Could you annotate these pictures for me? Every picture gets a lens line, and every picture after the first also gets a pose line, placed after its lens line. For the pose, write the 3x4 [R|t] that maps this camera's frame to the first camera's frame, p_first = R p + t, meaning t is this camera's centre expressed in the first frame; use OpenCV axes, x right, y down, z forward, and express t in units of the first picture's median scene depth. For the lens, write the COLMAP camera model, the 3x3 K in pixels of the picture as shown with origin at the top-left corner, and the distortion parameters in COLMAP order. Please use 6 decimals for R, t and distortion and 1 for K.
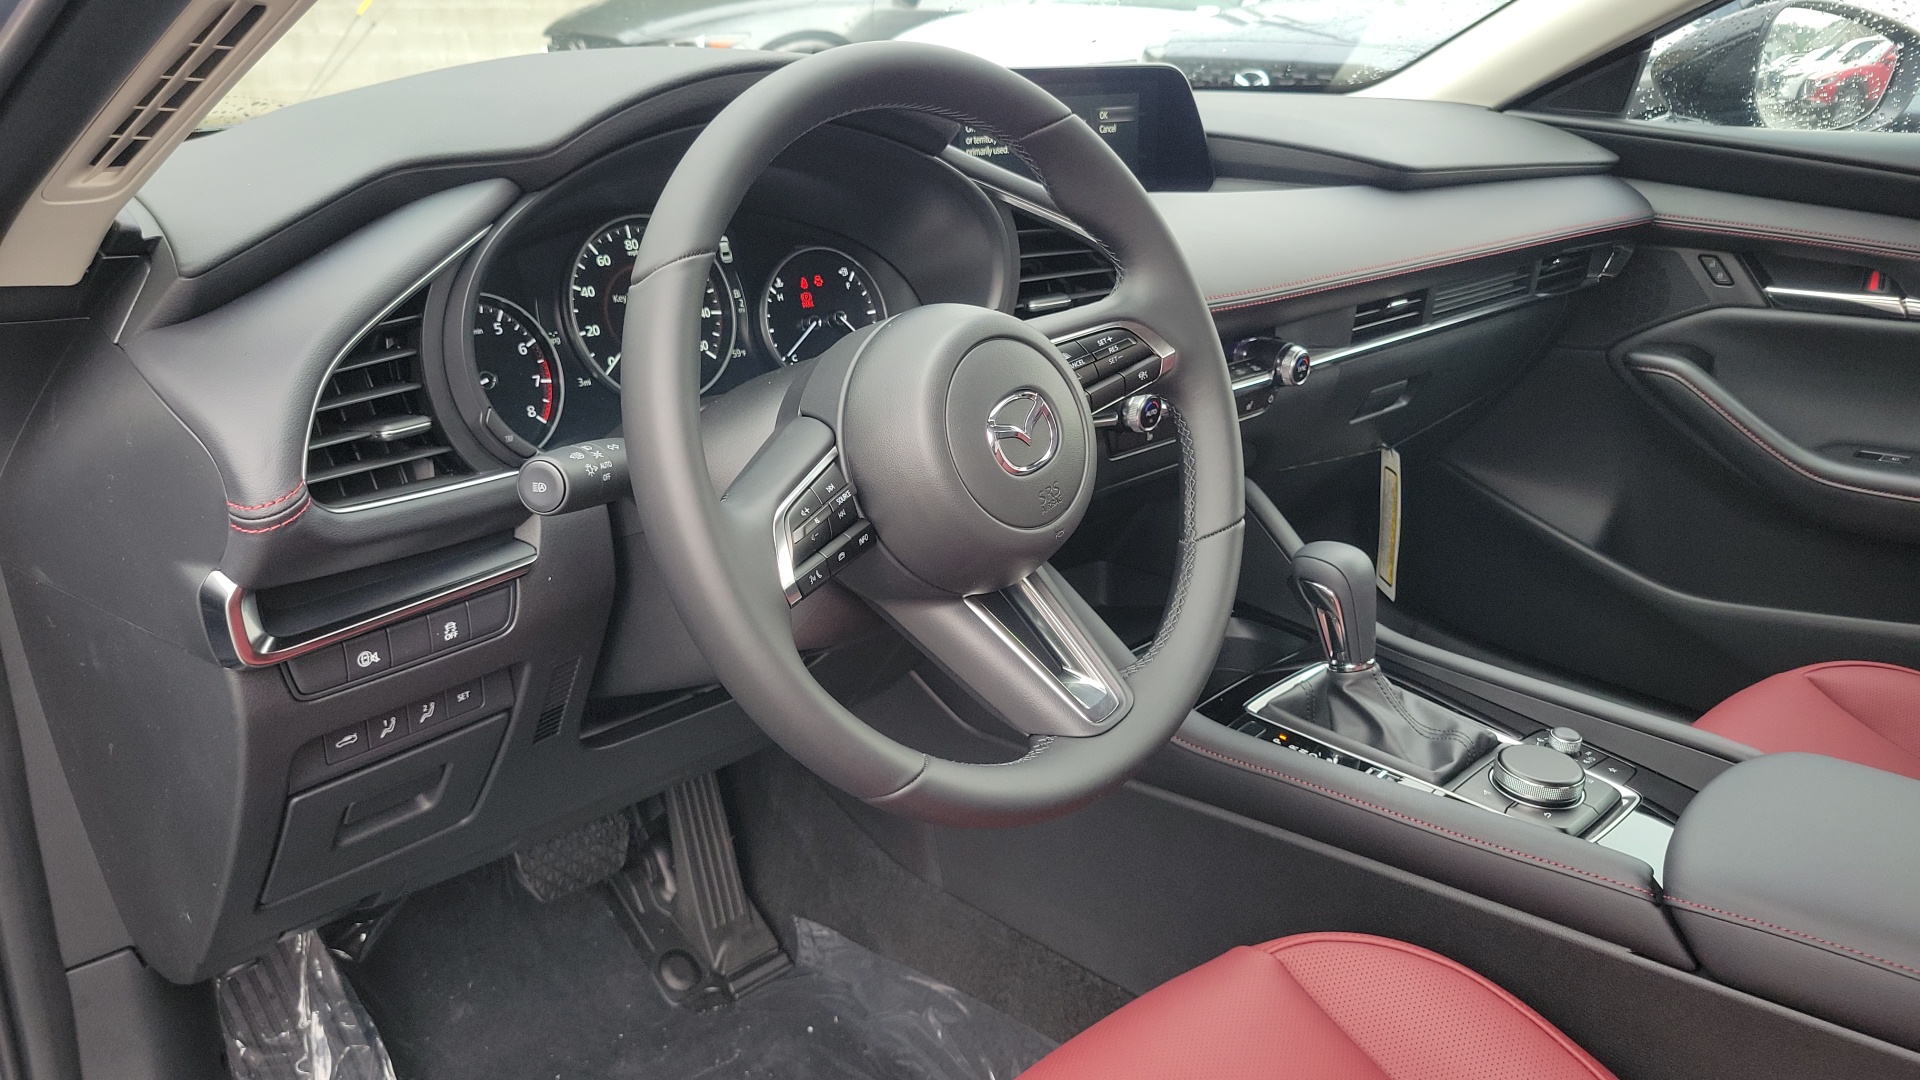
lens RADIAL K [[1417.3, 0, 923.1], [0, 1417.3, 532.1], [0, 0, 1]] dist [0.008593, 0.000590]
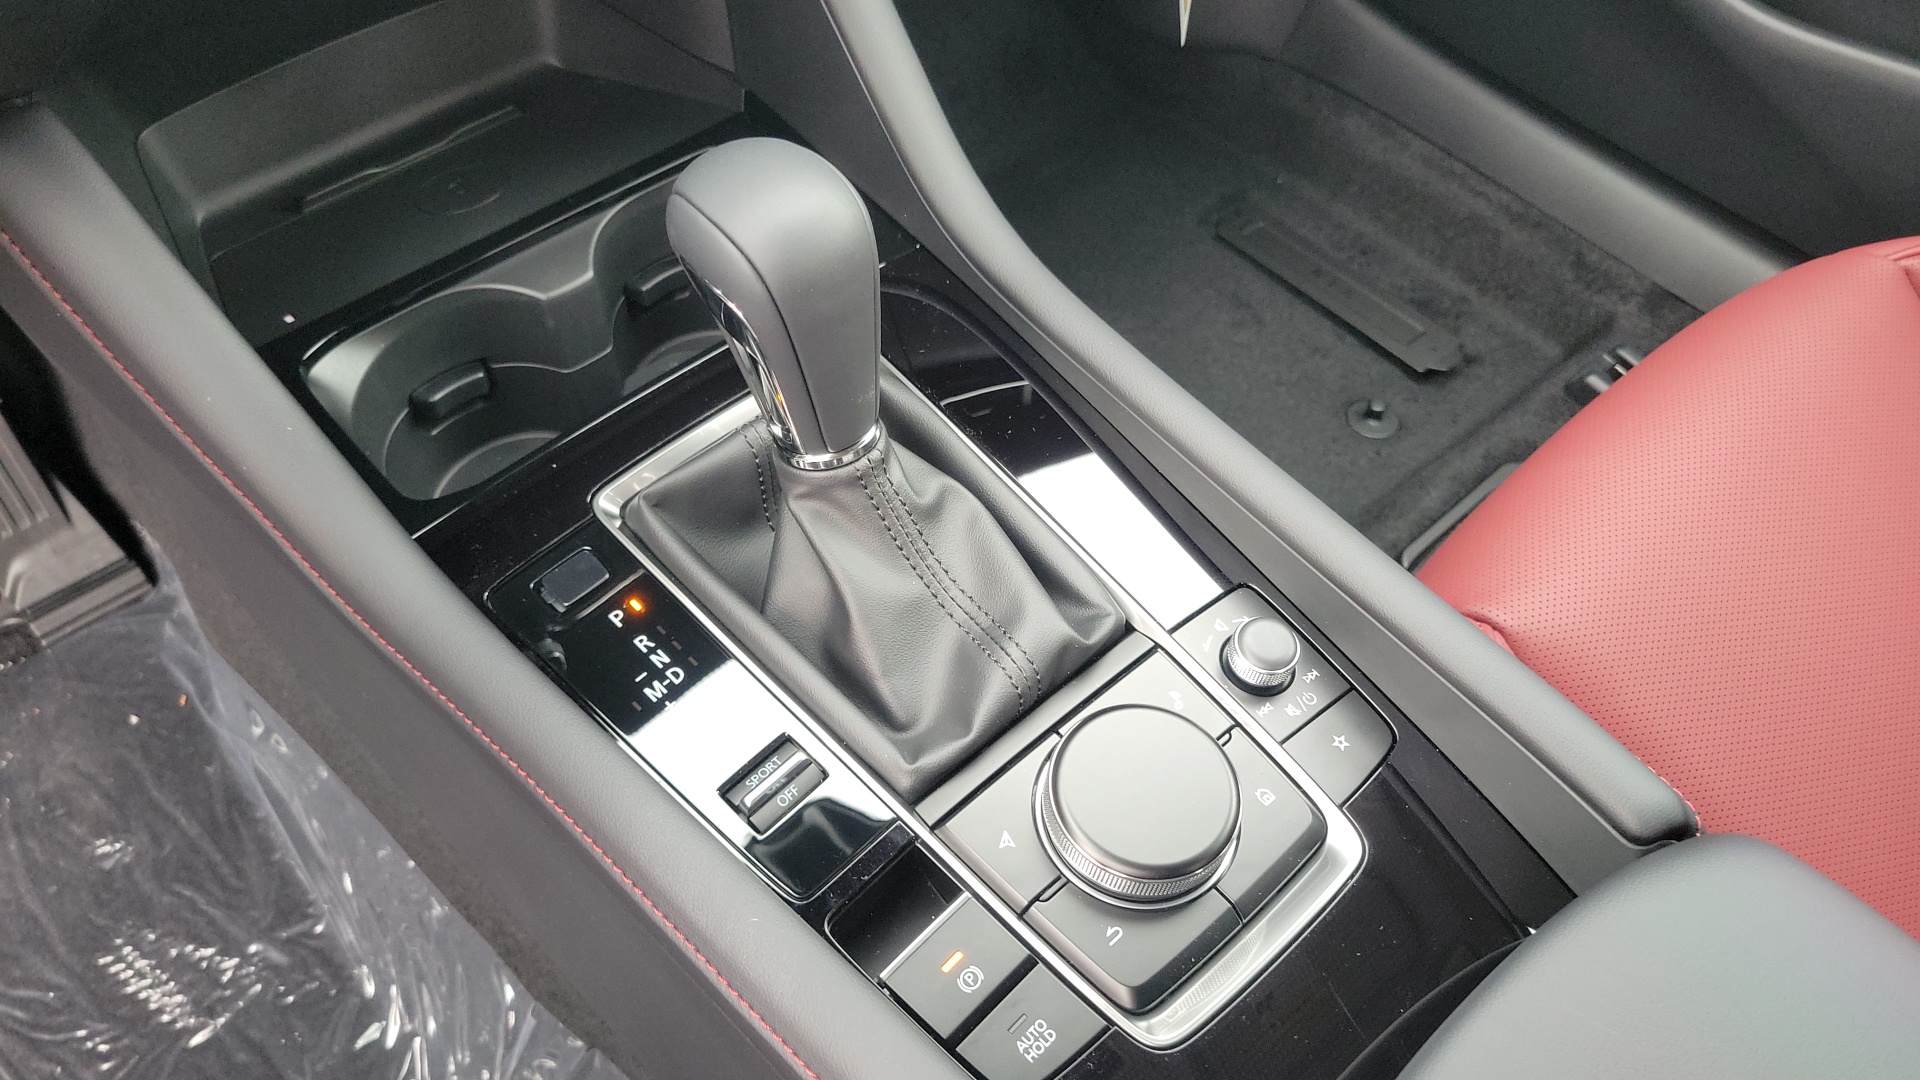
lens RADIAL K [[1503.5, 0, 960.0], [0, 1503.5, 540.0], [0, 0, 1]] dist [-0.017679, -0.002365]
pose [[0.998052, 0.058967, 0.020369, 0.373028], [-0.060447, 0.833256, 0.549574, -0.147876], [0.015434, -0.549734, 0.835197, 0.671644]]
